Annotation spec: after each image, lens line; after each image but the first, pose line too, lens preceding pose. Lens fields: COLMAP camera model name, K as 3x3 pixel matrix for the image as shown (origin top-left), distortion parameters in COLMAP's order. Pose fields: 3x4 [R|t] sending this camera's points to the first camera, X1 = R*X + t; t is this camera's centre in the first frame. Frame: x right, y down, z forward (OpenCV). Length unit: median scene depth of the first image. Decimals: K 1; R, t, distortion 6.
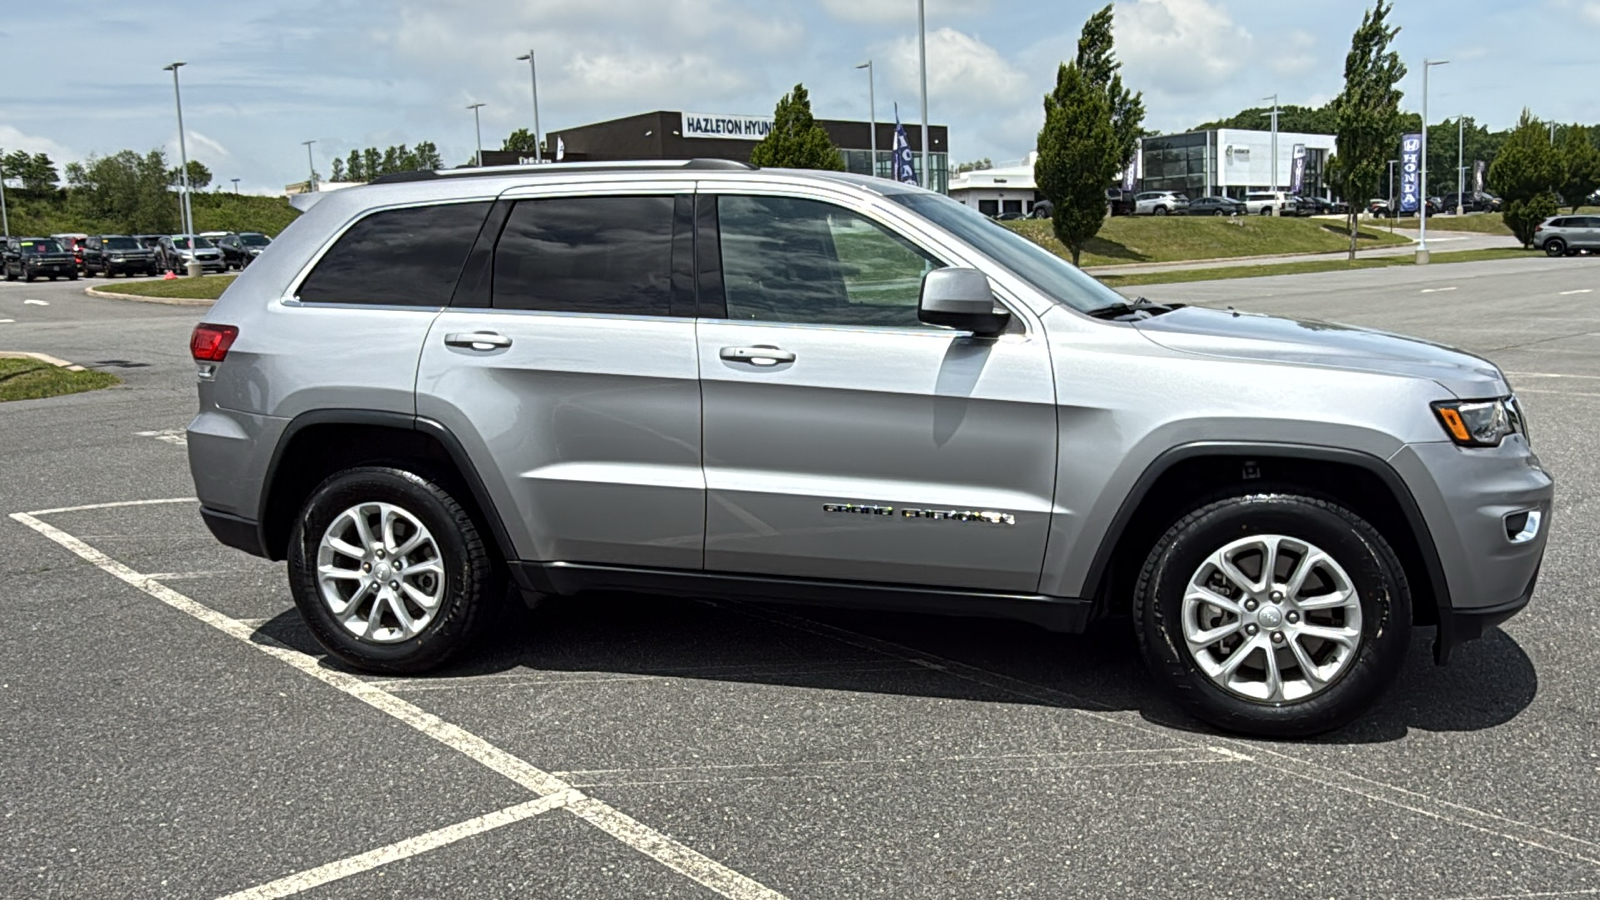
lens RADIAL K [[1382.9, 0, 803.0], [0, 1382.9, 443.1], [0, 0, 1]] dist [0.005925, -0.014177]
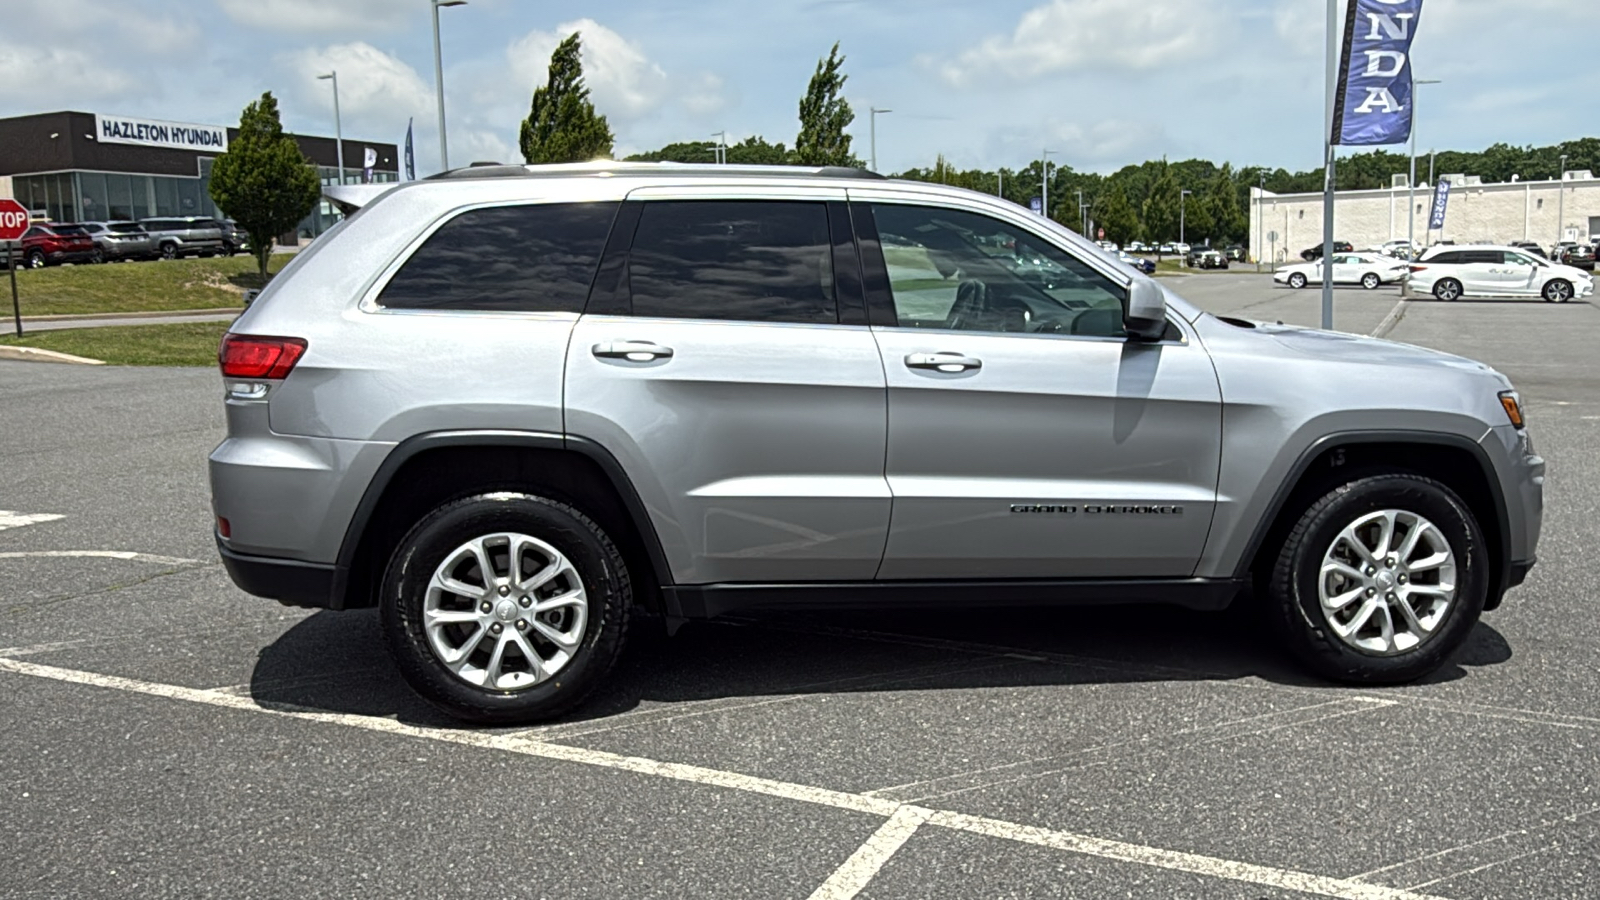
lens RADIAL K [[1382.9, 0, 803.0], [0, 1382.9, 443.1], [0, 0, 1]] dist [0.005925, -0.014177]
pose [[0.918628, -0.033271, 0.393720, -0.497405], [0.040352, 0.999138, -0.009716, 0.001391], [-0.393058, 0.024813, 0.919179, 0.103748]]
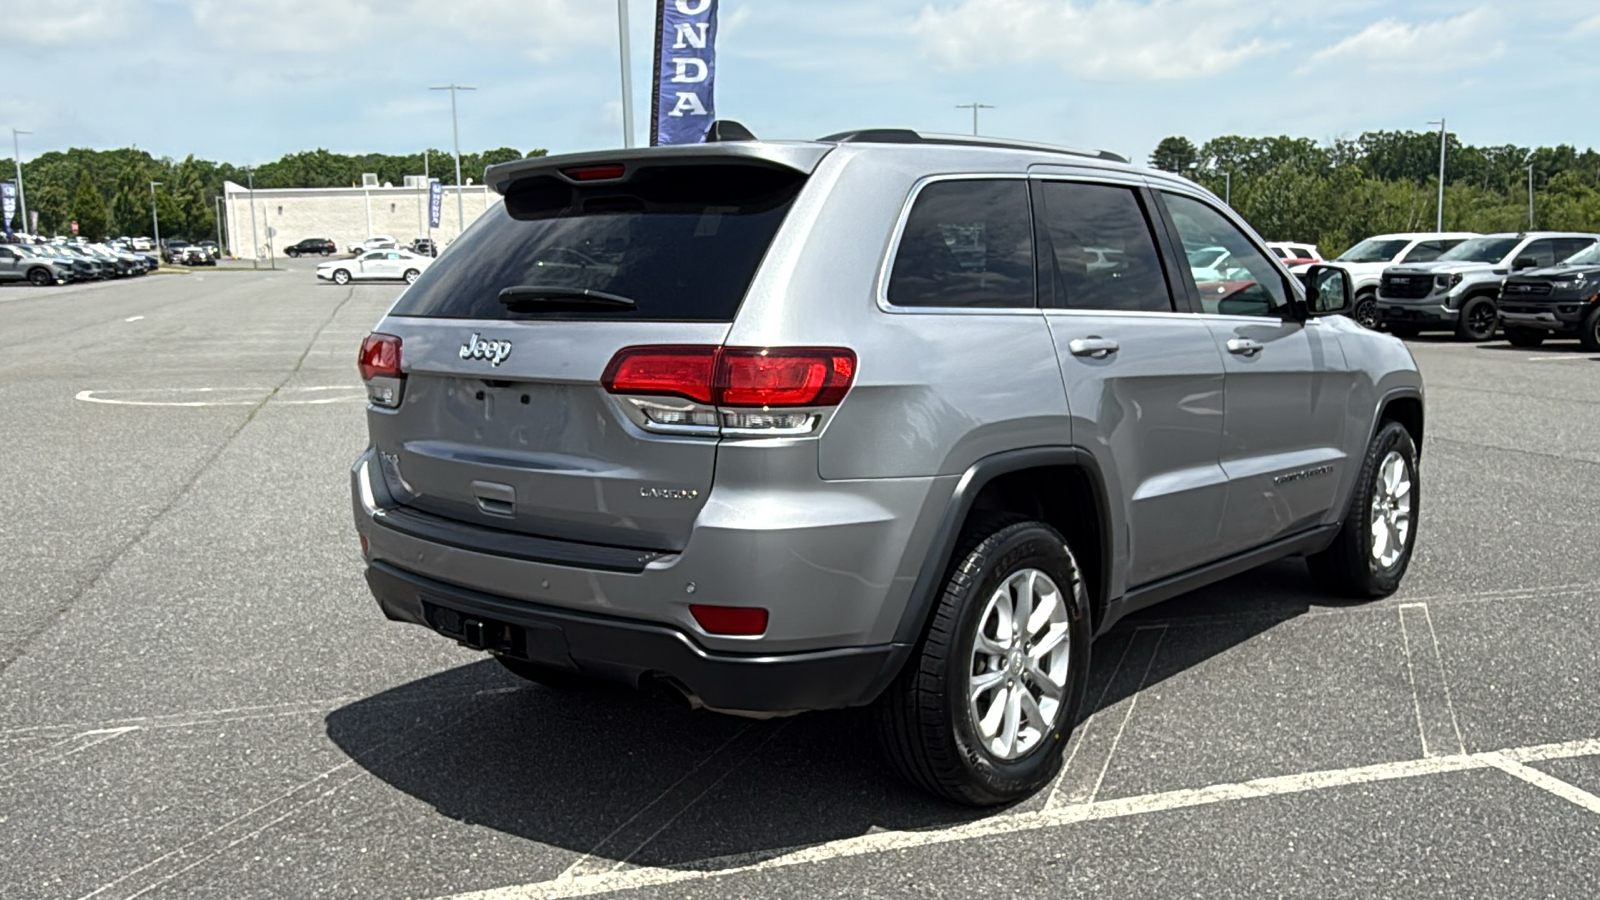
lens RADIAL K [[1382.9, 0, 803.0], [0, 1382.9, 443.1], [0, 0, 1]] dist [0.005925, -0.014177]
pose [[0.423997, -0.101203, 0.899991, -1.061559], [0.122277, 0.991035, 0.053835, -0.082963], [-0.897371, 0.087223, 0.432571, 0.802142]]
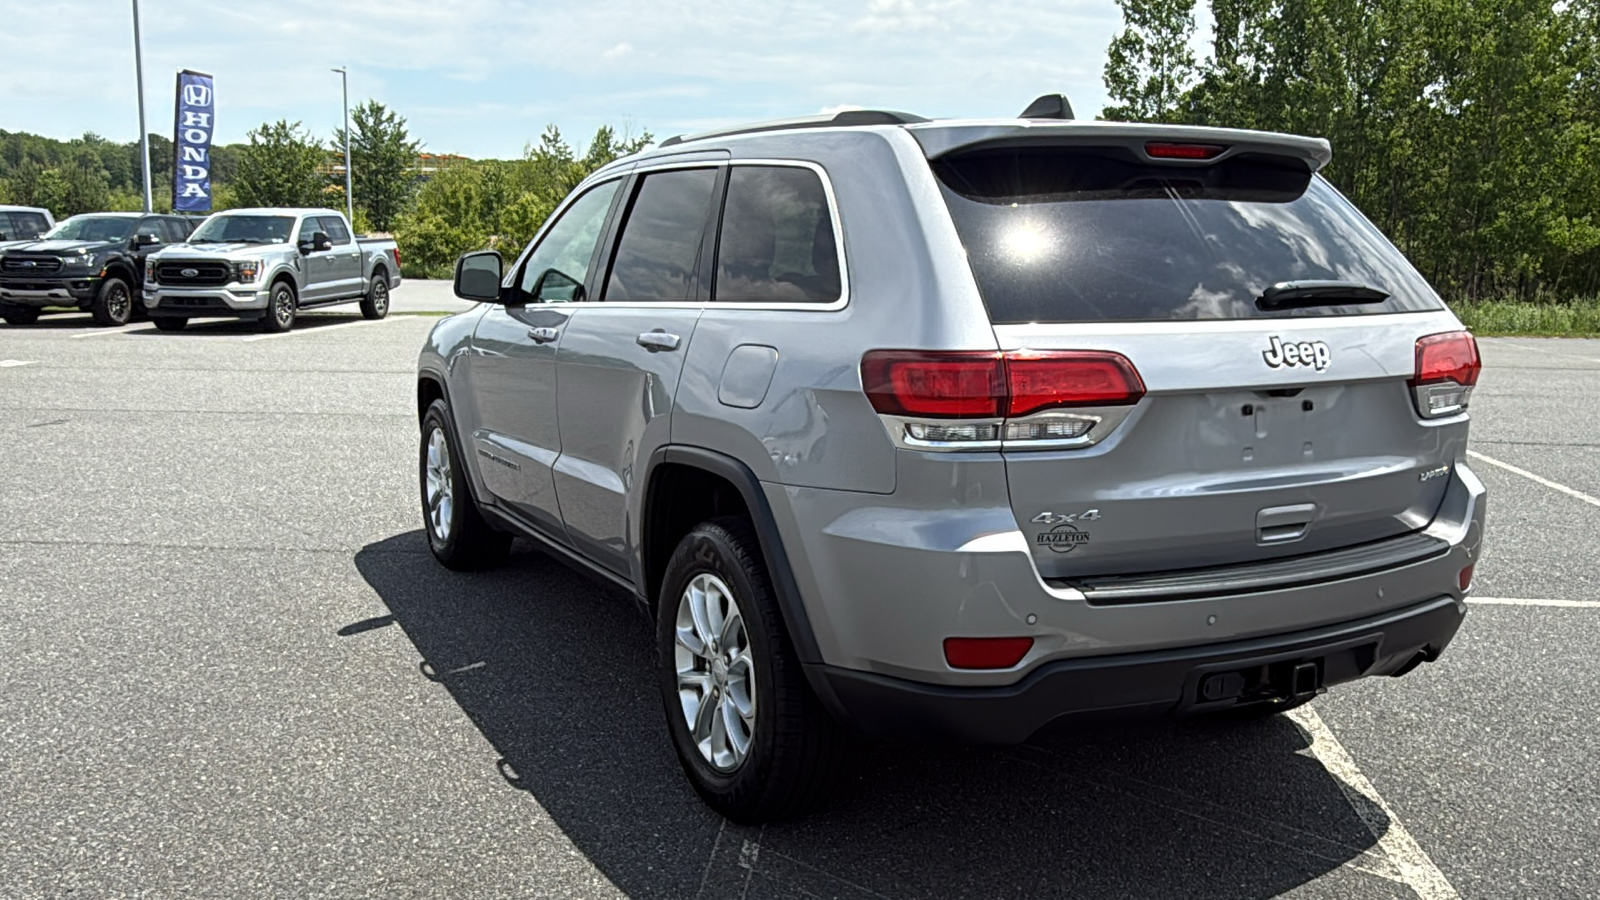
lens RADIAL K [[1382.9, 0, 803.0], [0, 1382.9, 443.1], [0, 0, 1]] dist [0.005925, -0.014177]
pose [[-0.680550, -0.095463, 0.726457, -0.781326], [0.102469, 0.969332, 0.223373, -0.238644], [-0.725501, 0.226455, -0.649897, 1.851243]]
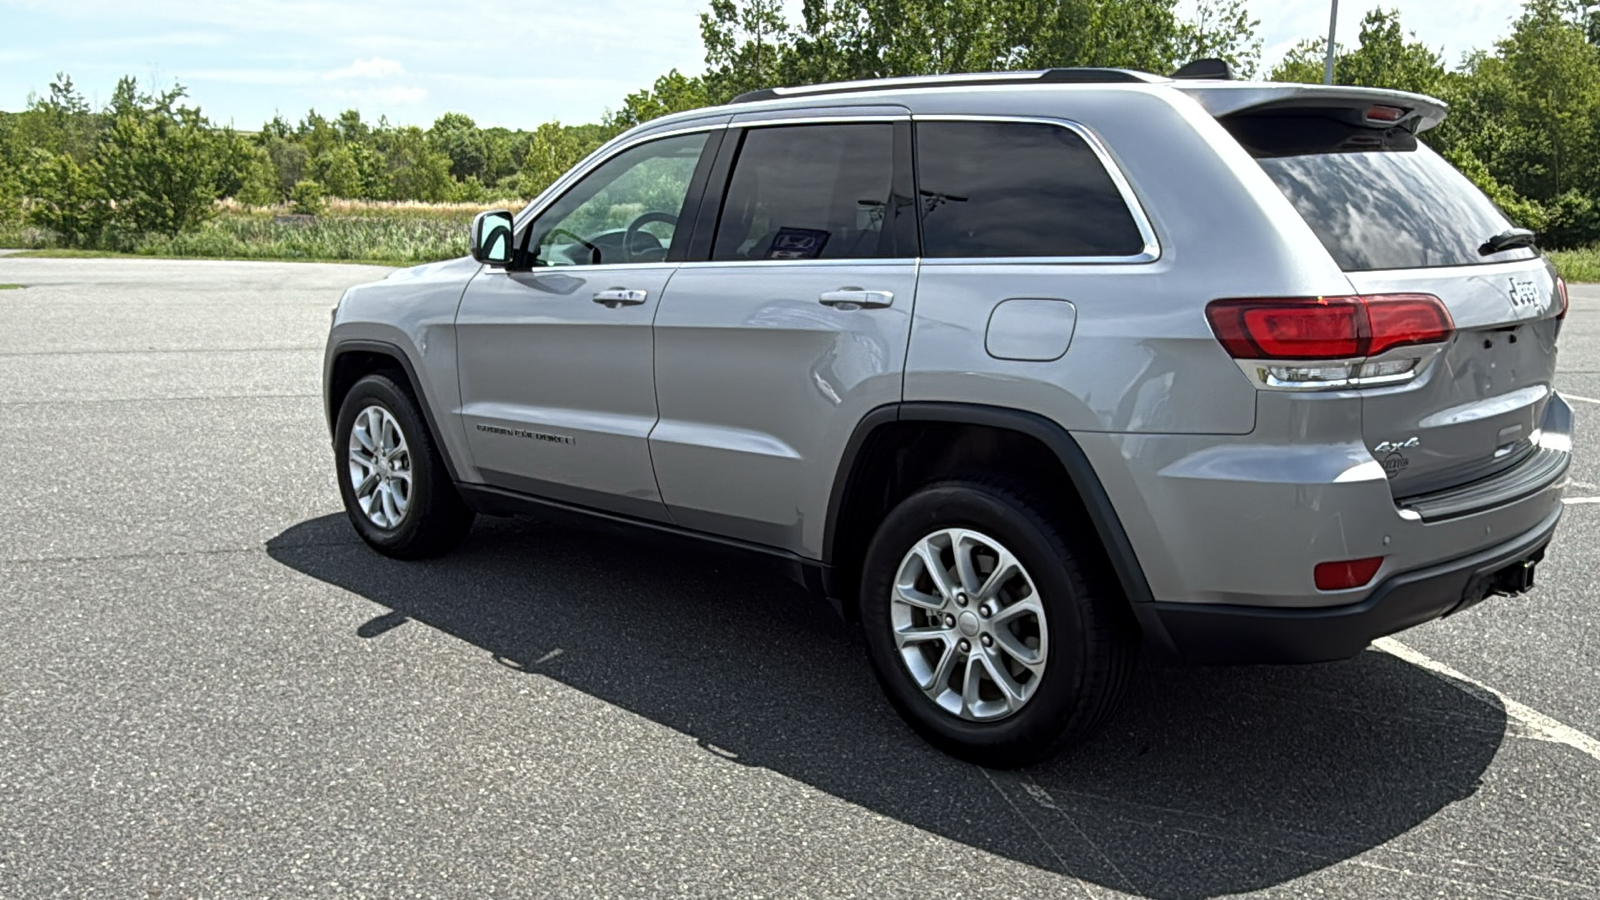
lens RADIAL K [[1382.9, 0, 803.0], [0, 1382.9, 443.1], [0, 0, 1]] dist [0.005925, -0.014177]
pose [[-0.875395, -0.069997, 0.478314, -0.491675], [0.075208, 0.957692, 0.277794, -0.268494], [-0.477522, 0.279153, -0.833095, 2.074239]]
